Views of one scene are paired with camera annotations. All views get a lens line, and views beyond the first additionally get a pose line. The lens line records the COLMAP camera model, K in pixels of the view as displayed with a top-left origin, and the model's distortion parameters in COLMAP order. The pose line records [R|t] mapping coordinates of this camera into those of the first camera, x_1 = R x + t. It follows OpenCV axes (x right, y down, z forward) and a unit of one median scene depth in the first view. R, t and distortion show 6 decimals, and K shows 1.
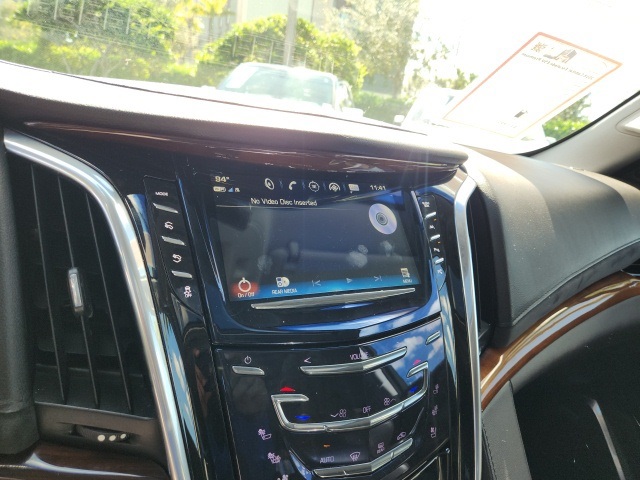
lens RADIAL K [[426.2, 0, 321.0], [0, 426.2, 240.4], [0, 0, 1]] dist [0.064683, -0.053737]
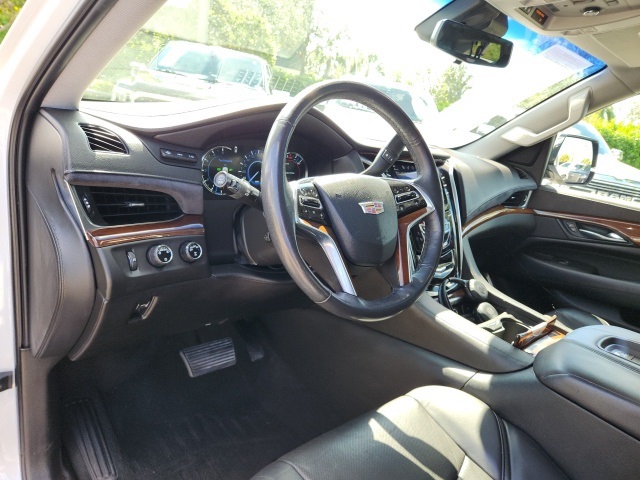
lens RADIAL K [[426.2, 0, 322.3], [0, 426.2, 244.9], [0, 0, 1]] dist [0.064683, -0.053737]
pose [[0.975642, -0.039582, 0.215769, -1.023895], [0.025986, 0.997515, 0.065486, 0.160857], [-0.217824, -0.058284, 0.974246, -1.444319]]
